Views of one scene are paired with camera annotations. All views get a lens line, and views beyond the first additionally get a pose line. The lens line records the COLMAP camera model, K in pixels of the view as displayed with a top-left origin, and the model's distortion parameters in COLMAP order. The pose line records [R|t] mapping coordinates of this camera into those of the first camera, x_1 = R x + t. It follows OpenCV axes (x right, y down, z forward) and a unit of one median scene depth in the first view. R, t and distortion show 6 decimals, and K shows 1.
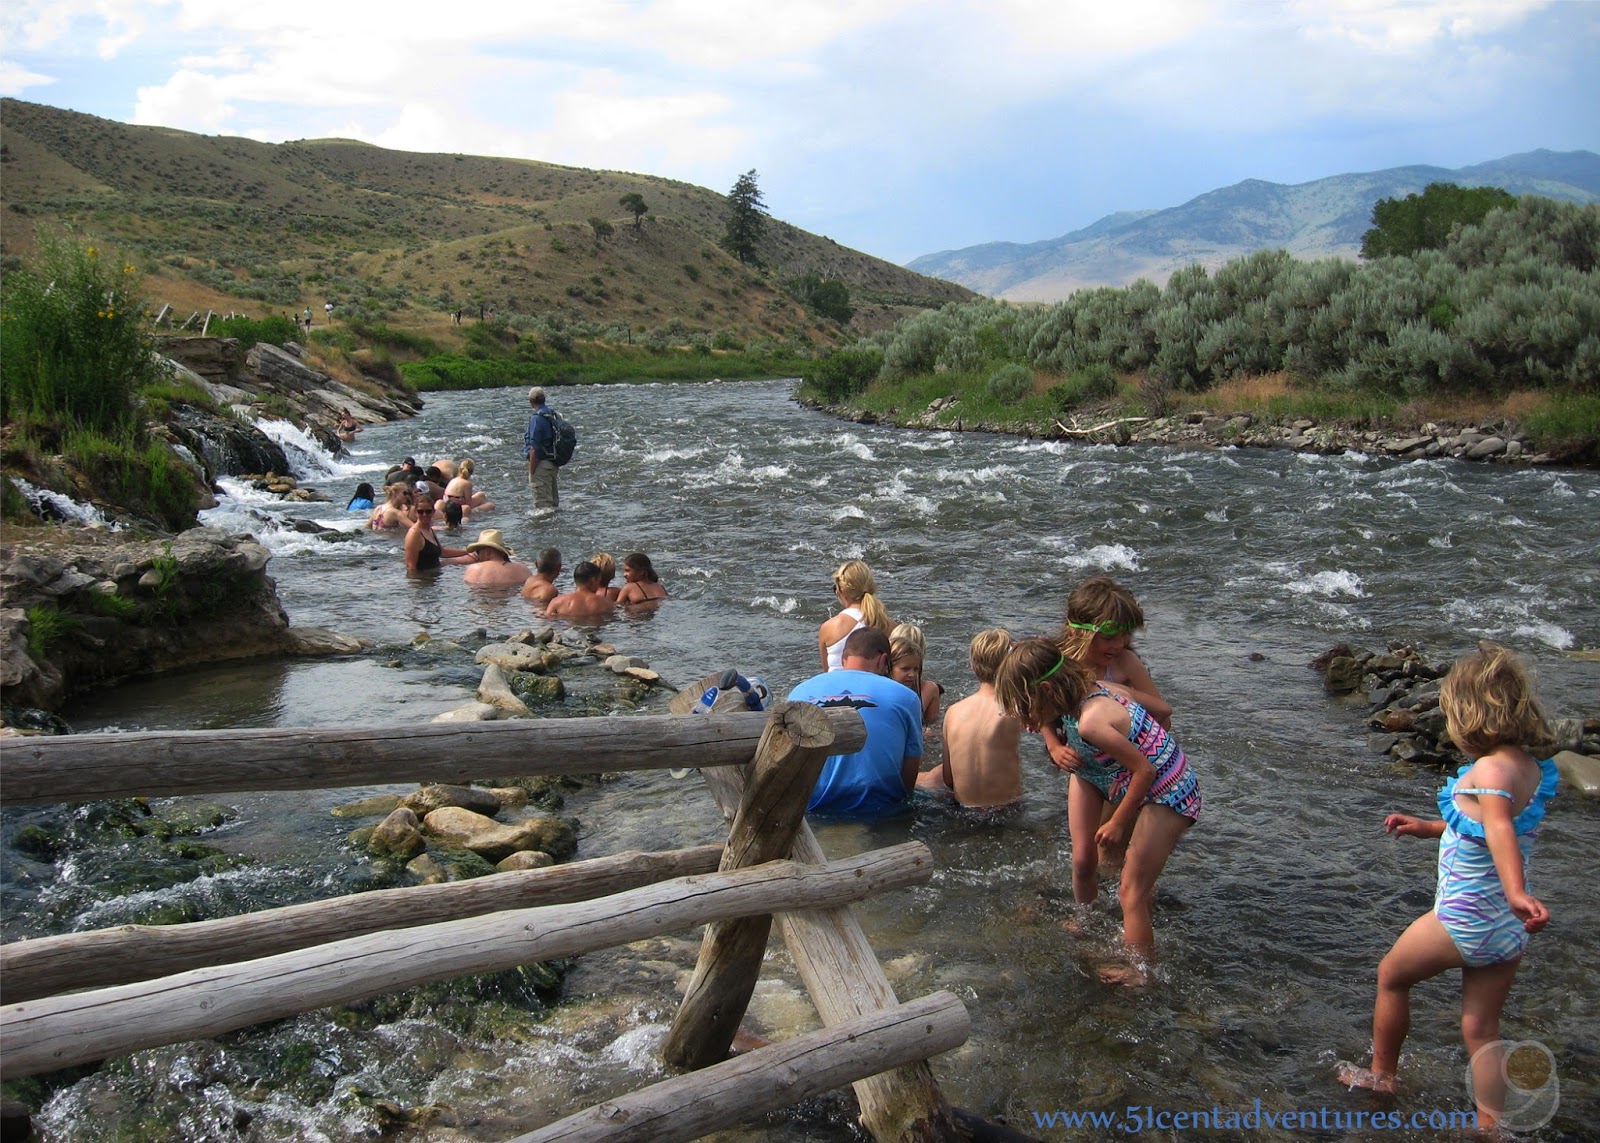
lens RADIAL K [[1632.6, 0, 798.4], [0, 1632.6, 655.9], [0, 0, 1]] dist [-0.127803, 0.038893]
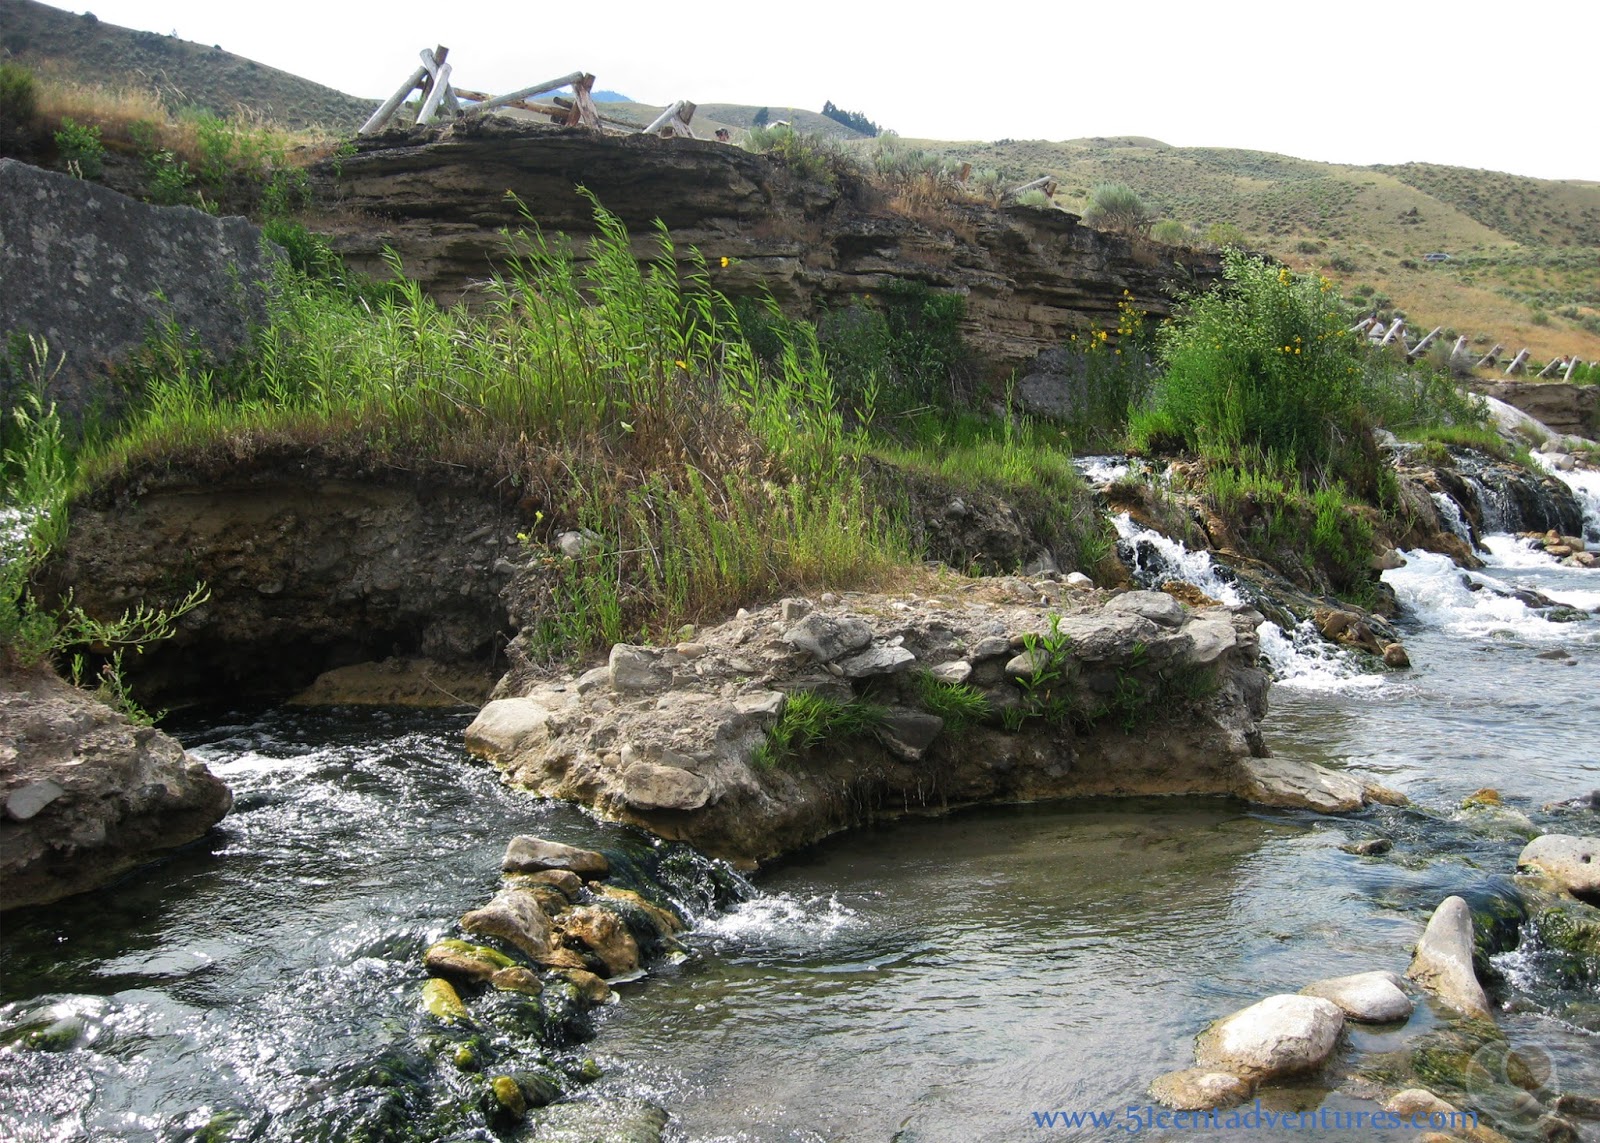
lens RADIAL K [[1632.6, 0, 798.4], [0, 1632.6, 655.9], [0, 0, 1]] dist [-0.127803, 0.038893]
pose [[0.679342, 0.080084, -0.729438, 0.008822], [-0.106491, 0.994264, 0.009982, -0.016432], [0.726053, 0.070897, 0.683974, 0.160134]]
